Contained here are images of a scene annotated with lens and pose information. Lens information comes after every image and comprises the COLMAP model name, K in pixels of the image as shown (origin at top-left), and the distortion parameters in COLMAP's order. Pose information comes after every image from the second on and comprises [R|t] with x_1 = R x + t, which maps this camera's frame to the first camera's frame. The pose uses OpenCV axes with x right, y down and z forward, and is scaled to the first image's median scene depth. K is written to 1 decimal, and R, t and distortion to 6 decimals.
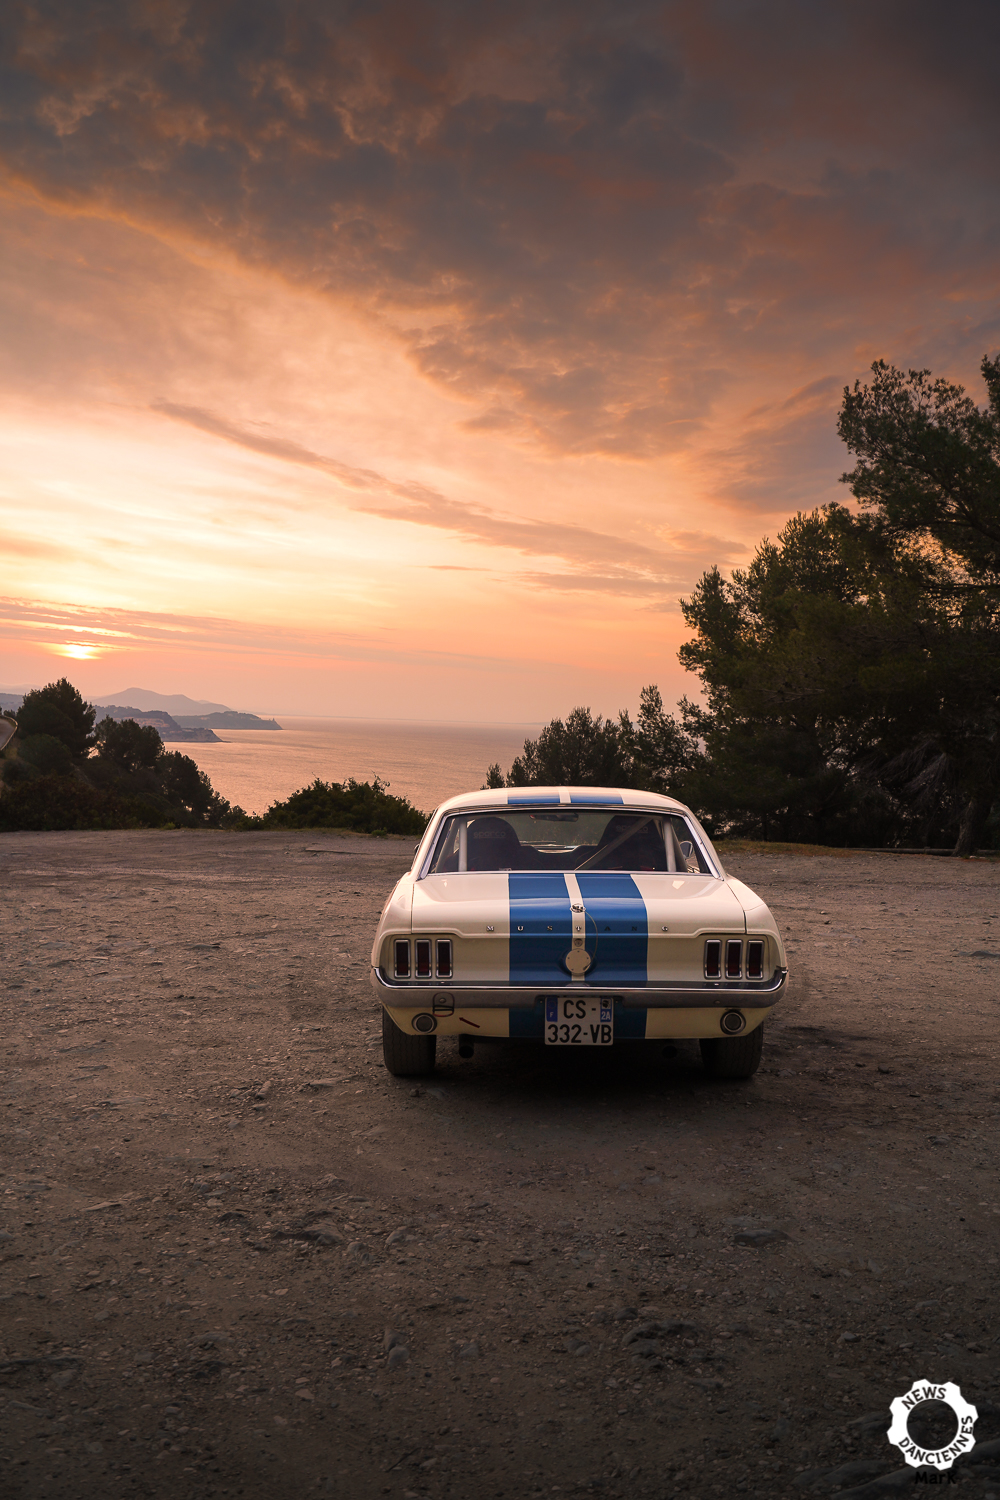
lens RADIAL K [[1286.5, 0, 500.0], [0, 1286.5, 750.0], [0, 0, 1]] dist [0.021754, -0.000809]
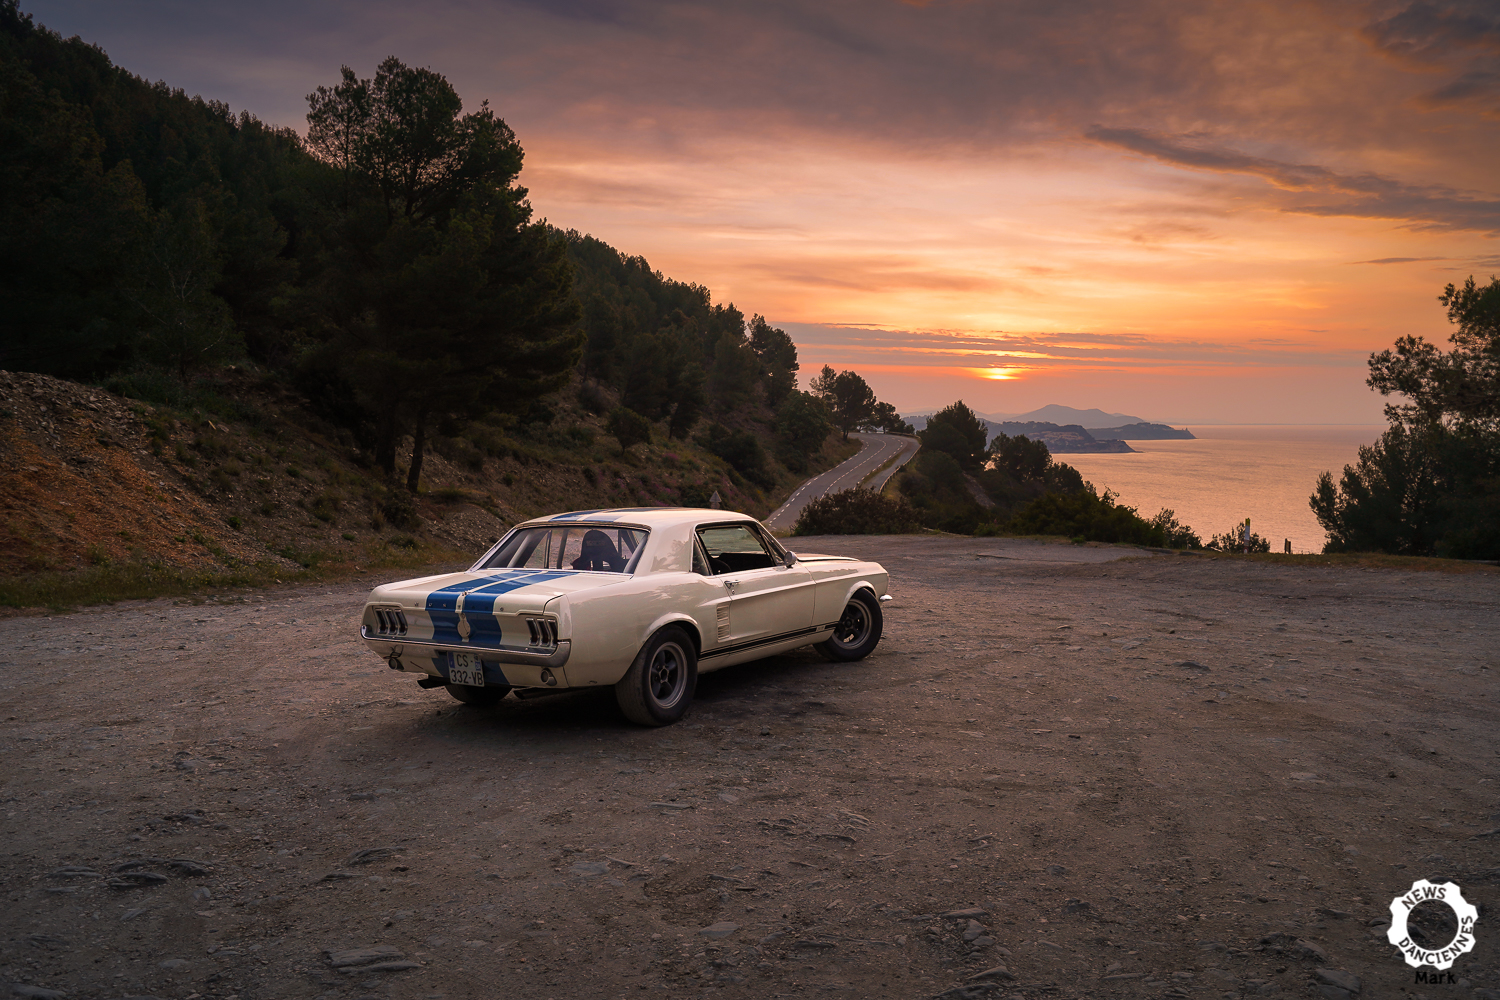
lens RADIAL K [[1190.4, 0, 745.9], [0, 1190.4, 504.1], [0, 0, 1]] dist [0.002578, 0.002713]
pose [[0.860972, -0.002616, -0.508645, 0.126445], [0.020997, 0.999317, 0.030402, -0.001829], [0.508218, -0.036856, 0.860439, -0.001388]]
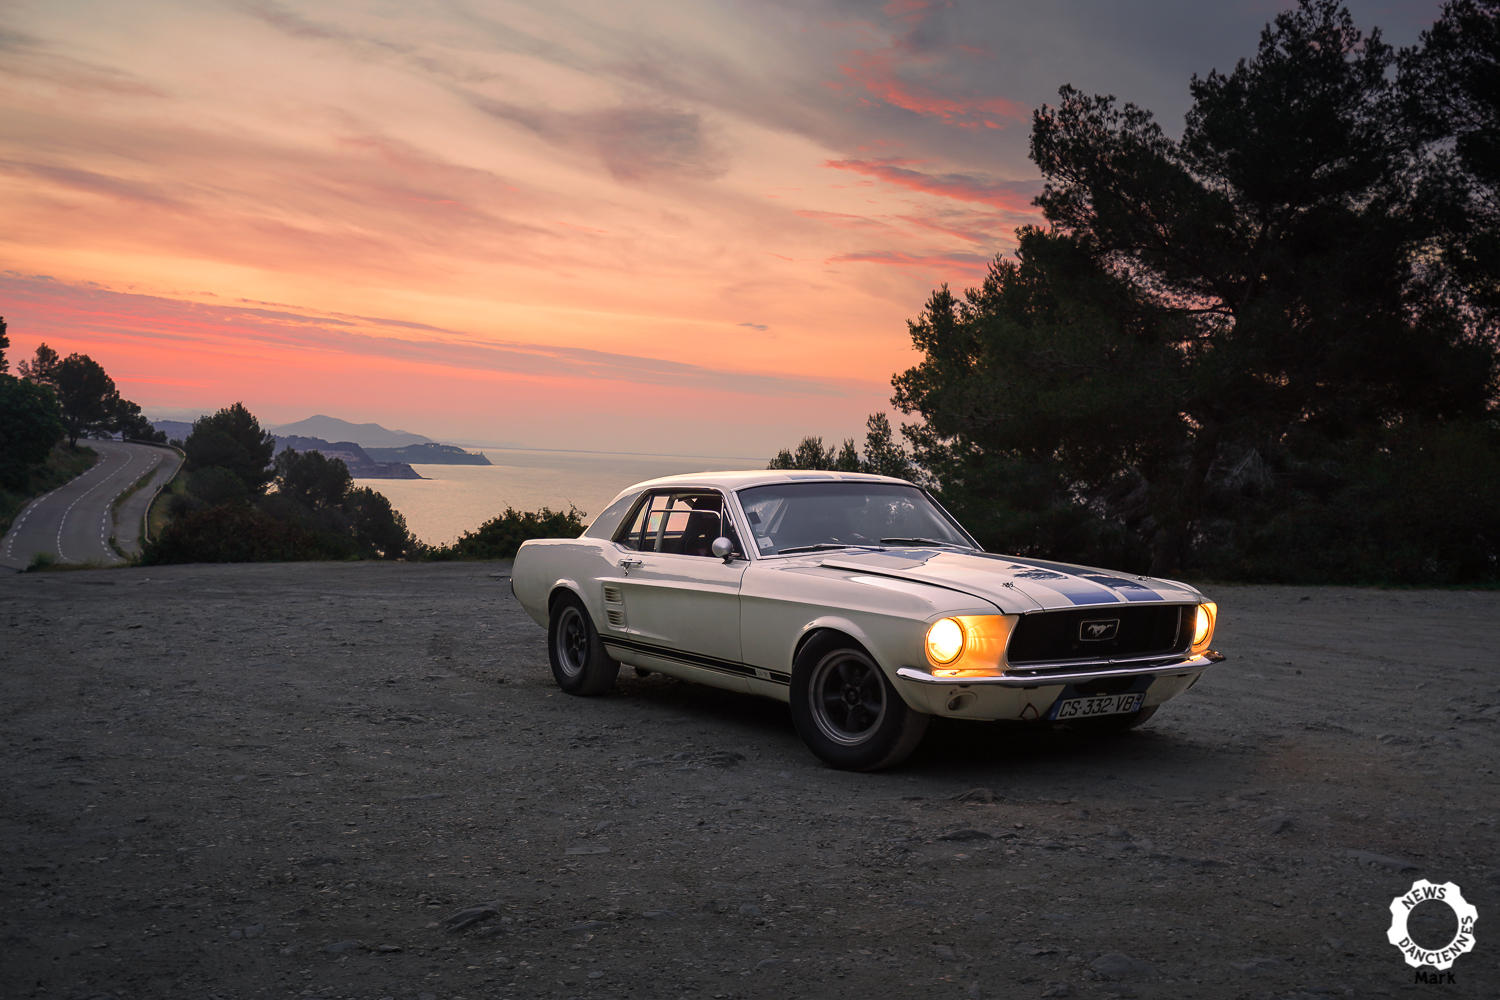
lens RADIAL K [[1496.7, 0, 758.2], [0, 1496.7, 495.6], [0, 0, 1]] dist [0.008149, 0.019803]
pose [[0.999950, 0.005389, 0.008415, 0.026837], [-0.005419, 0.999979, 0.003640, 0.006982], [-0.008395, -0.003685, 0.999958, -0.087505]]
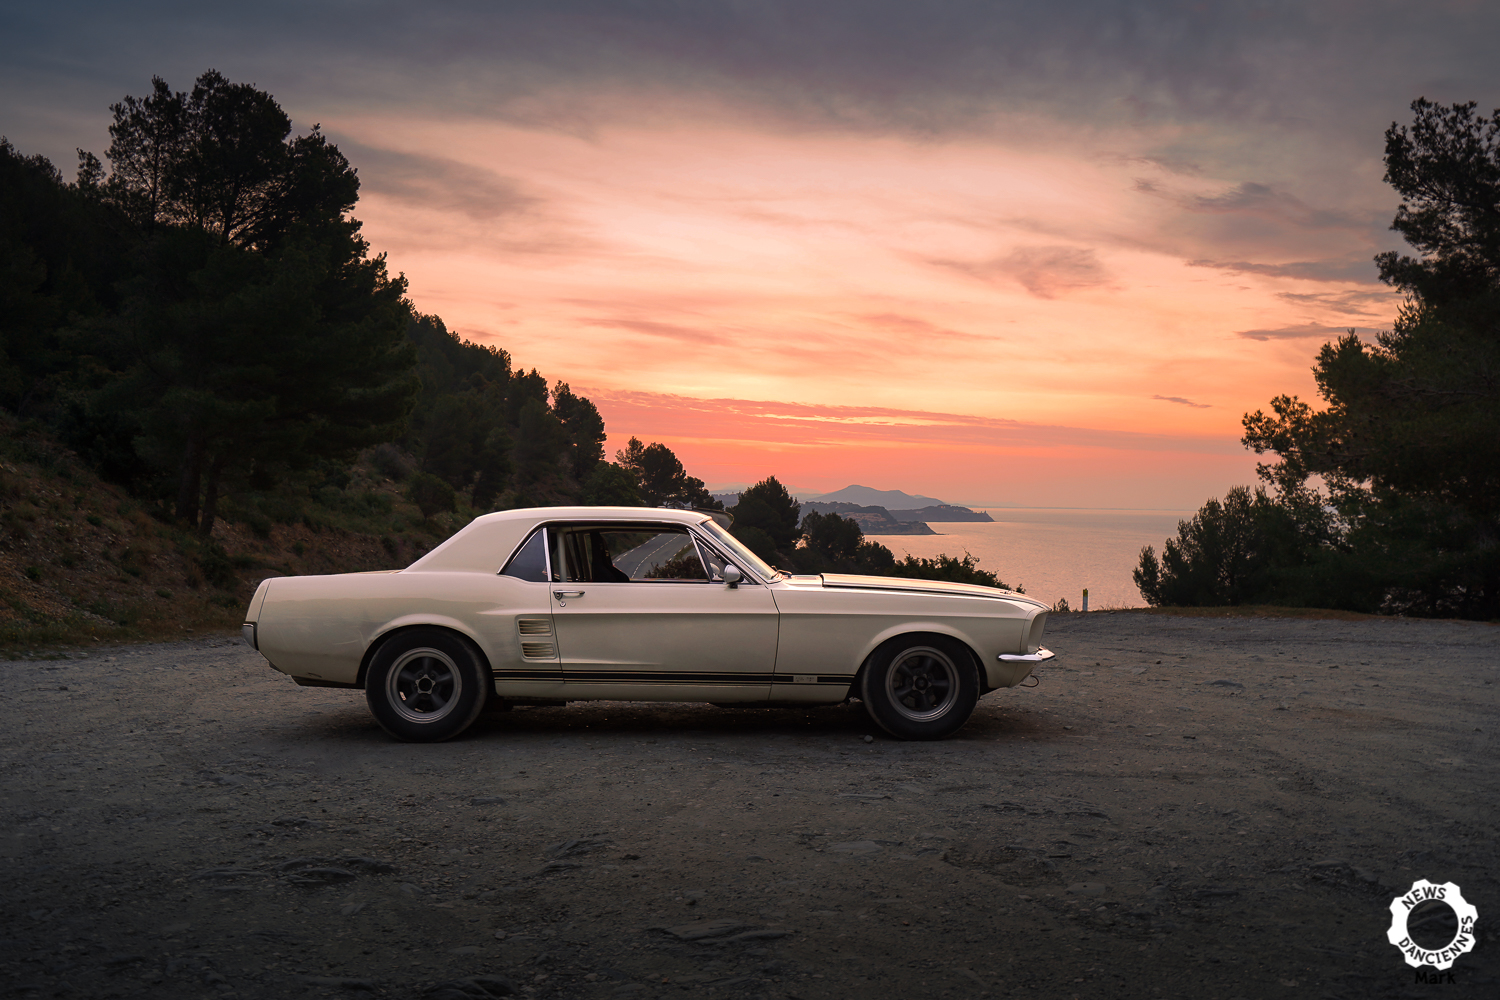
lens RADIAL K [[1252.9, 0, 750.0], [0, 1252.9, 500.0], [0, 0, 1]] dist [0.003485, -0.001710]
pose [[0.934690, -0.024188, -0.354641, 0.086581], [0.012288, 0.999284, -0.035770, 0.010432], [0.355253, 0.029076, 0.934318, -0.012861]]
